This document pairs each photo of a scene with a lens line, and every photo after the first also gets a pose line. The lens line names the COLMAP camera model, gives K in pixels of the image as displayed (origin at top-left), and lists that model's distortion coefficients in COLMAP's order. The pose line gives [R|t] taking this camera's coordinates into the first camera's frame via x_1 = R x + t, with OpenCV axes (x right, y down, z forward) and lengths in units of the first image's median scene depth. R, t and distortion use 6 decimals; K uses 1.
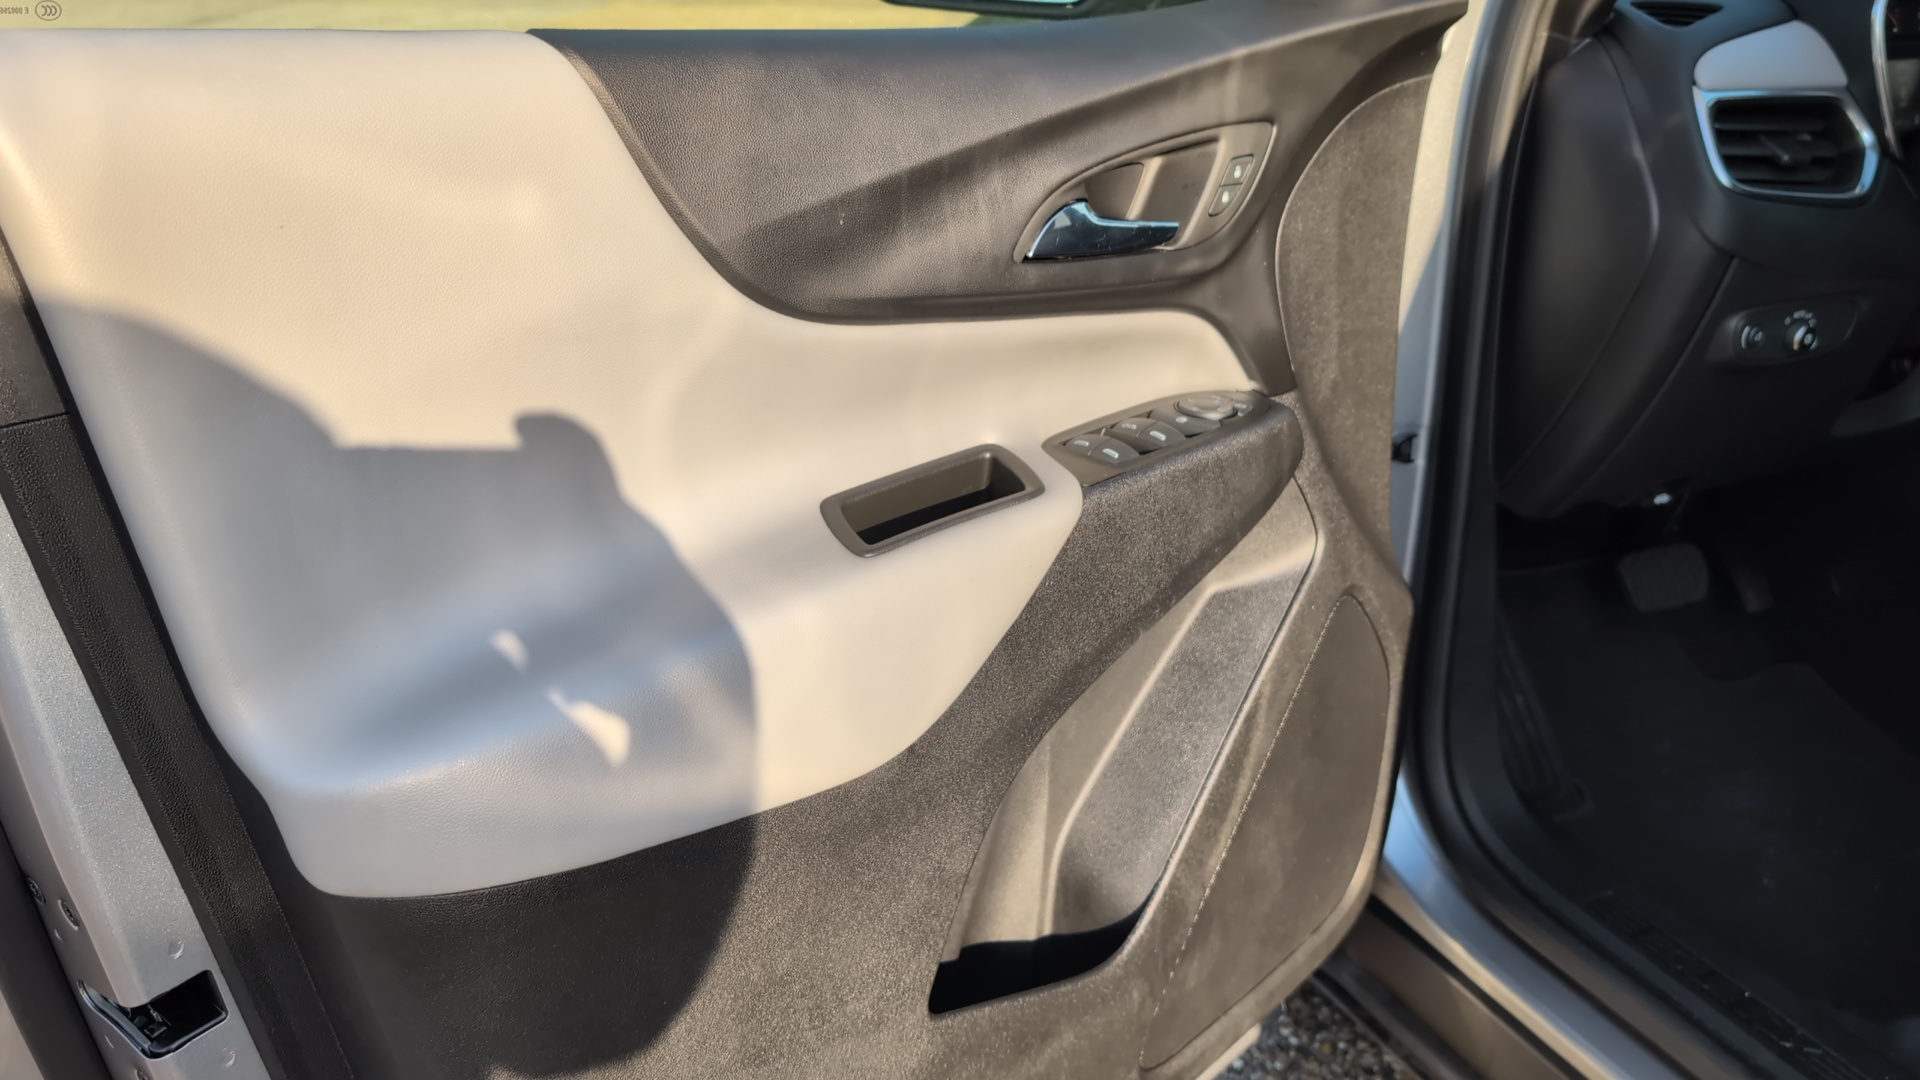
lens RADIAL K [[1636.6, 0, 960.0], [0, 1636.6, 540.0], [0, 0, 1]] dist [0.025288, -0.020999]
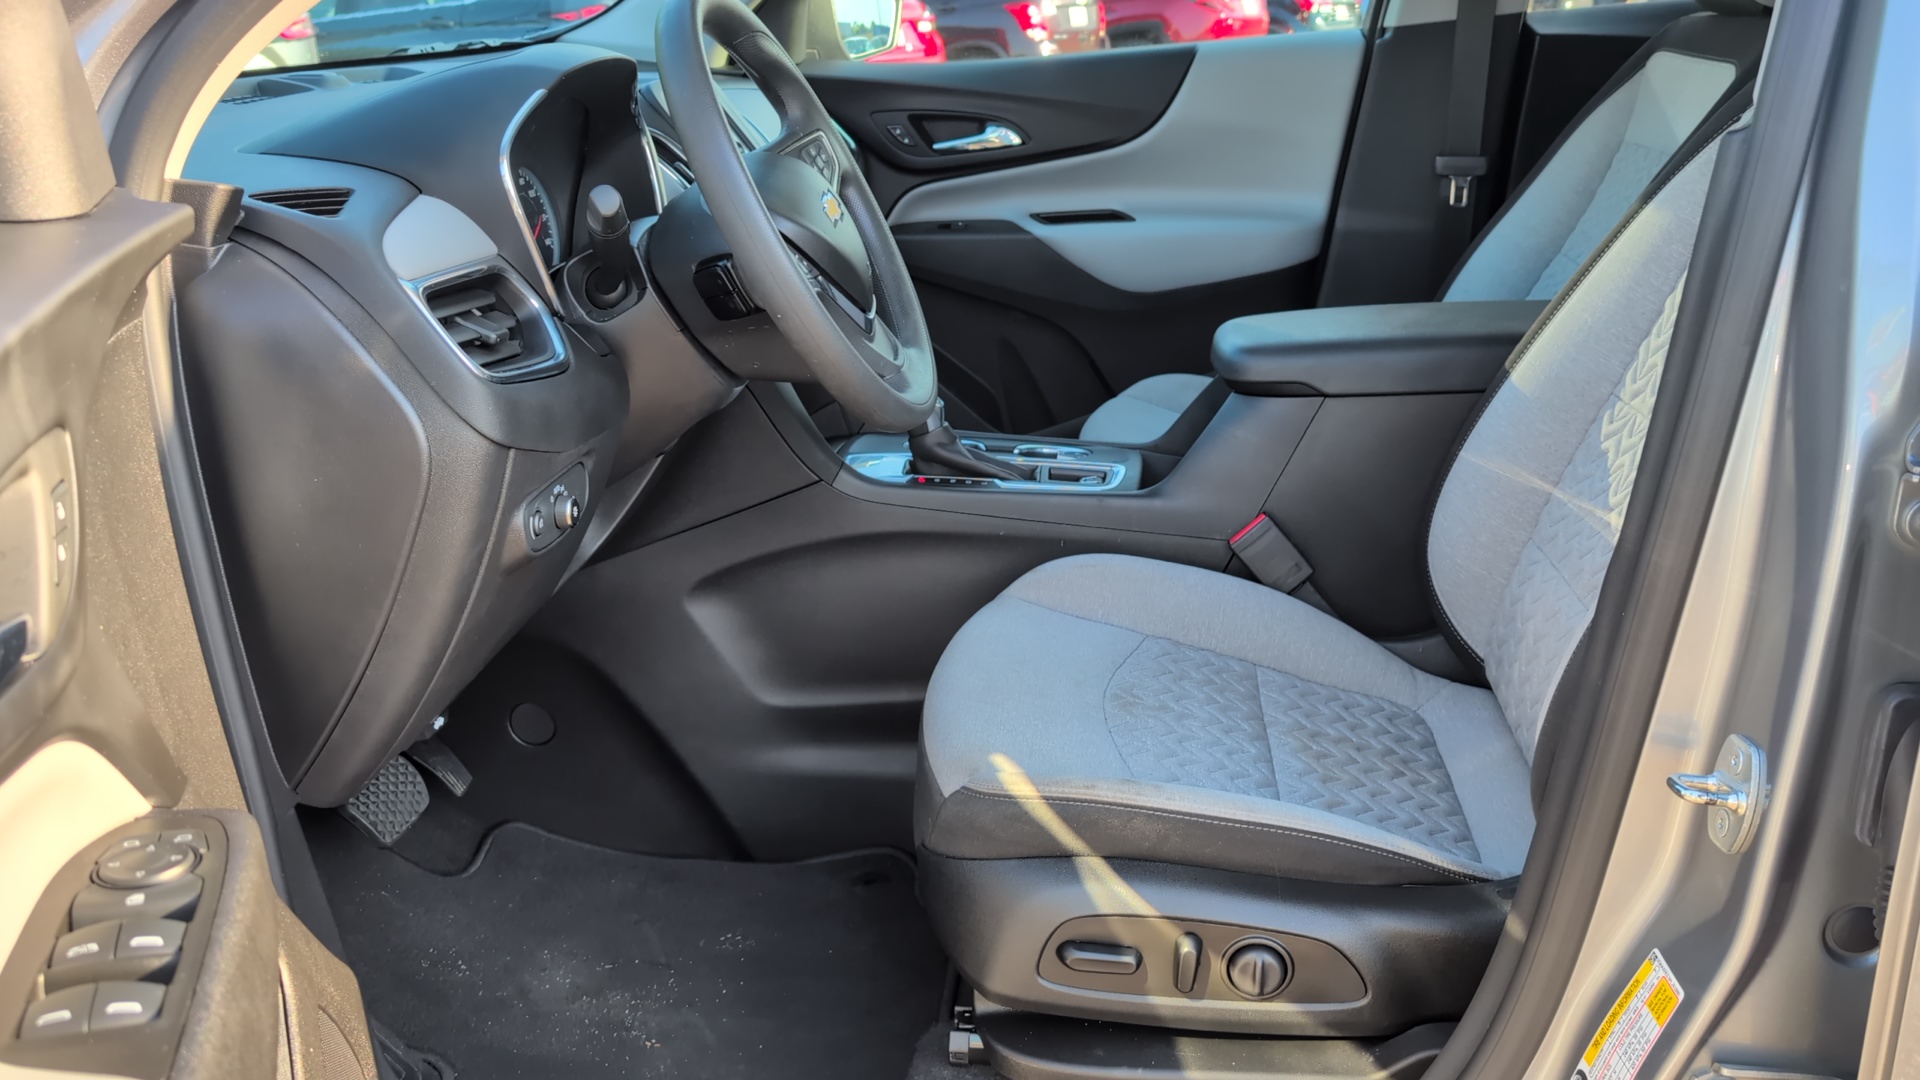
lens RADIAL K [[1636.6, 0, 960.0], [0, 1636.6, 540.0], [0, 0, 1]] dist [0.025288, -0.020999]
pose [[0.497113, -0.290839, 0.817491, -0.158091], [0.370348, 0.923140, 0.103219, -0.129640], [-0.784679, 0.251445, 0.566617, 0.315267]]
